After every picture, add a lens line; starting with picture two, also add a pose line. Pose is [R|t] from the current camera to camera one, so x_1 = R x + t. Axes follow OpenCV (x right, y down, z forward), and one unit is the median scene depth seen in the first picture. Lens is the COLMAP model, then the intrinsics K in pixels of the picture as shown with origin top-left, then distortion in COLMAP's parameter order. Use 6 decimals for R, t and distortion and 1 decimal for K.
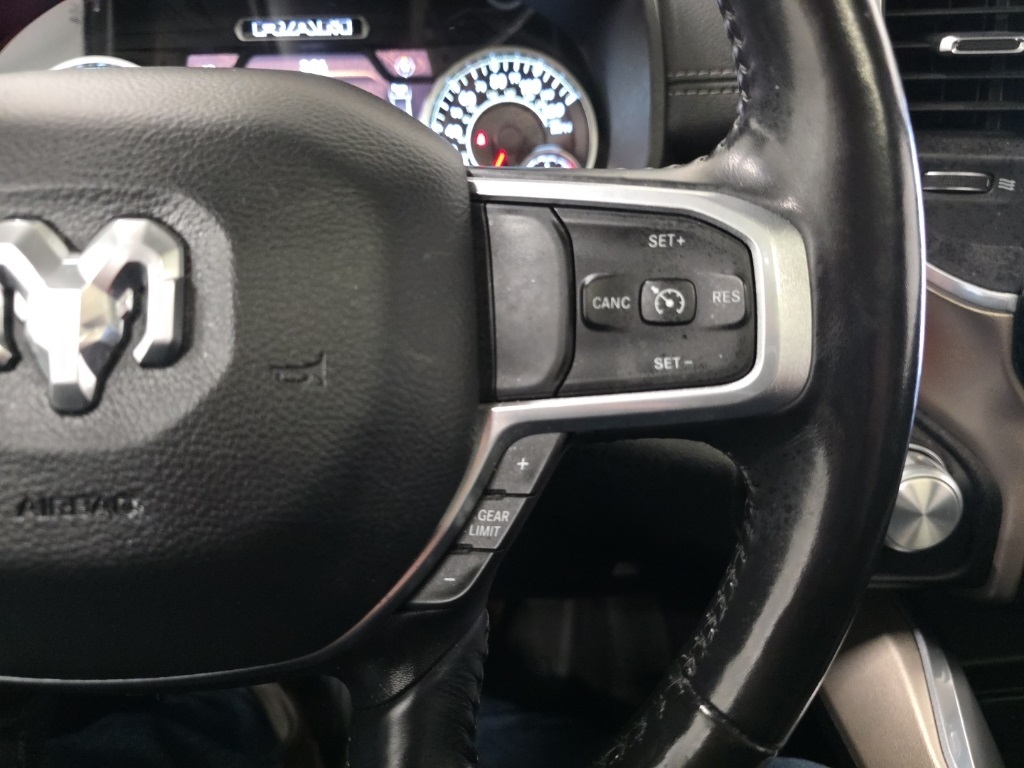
lens RADIAL K [[721.8, 0, 489.2], [0, 721.8, 379.2], [0, 0, 1]] dist [-0.009856, -0.001693]
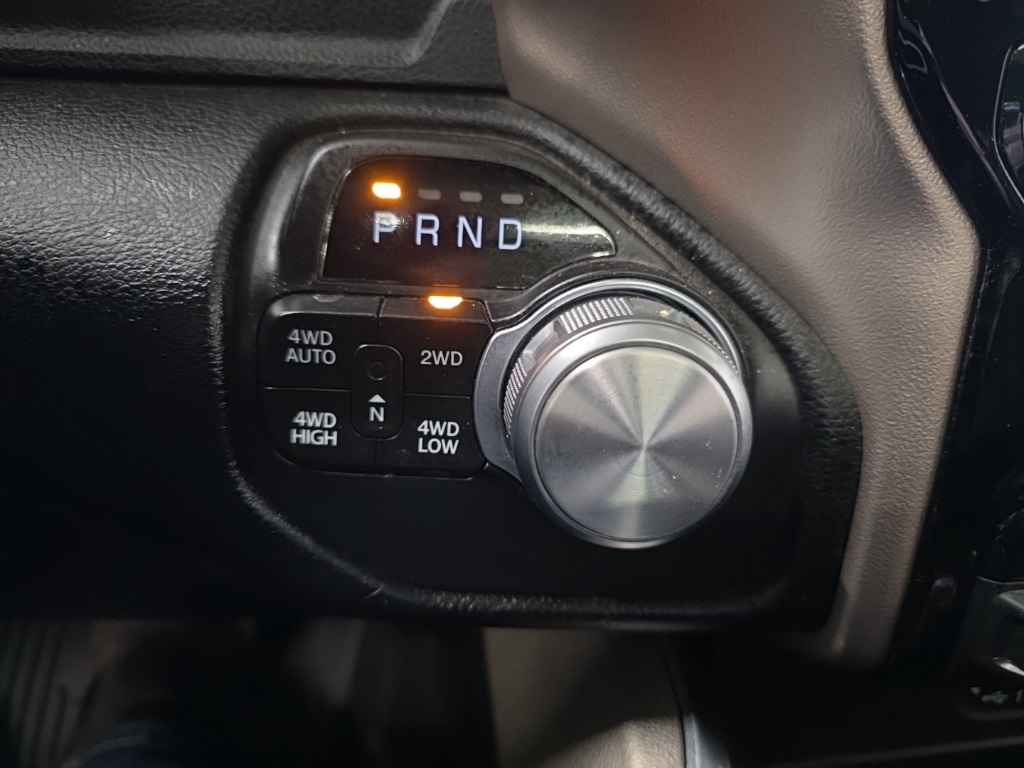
lens RADIAL K [[721.8, 0, 489.2], [0, 721.8, 379.2], [0, 0, 1]] dist [-0.009856, -0.001693]
pose [[0.996247, 0.038294, 0.077620, 0.456412], [-0.038753, 0.999239, 0.004410, 0.143312], [-0.077392, -0.007401, 0.996973, 0.587635]]
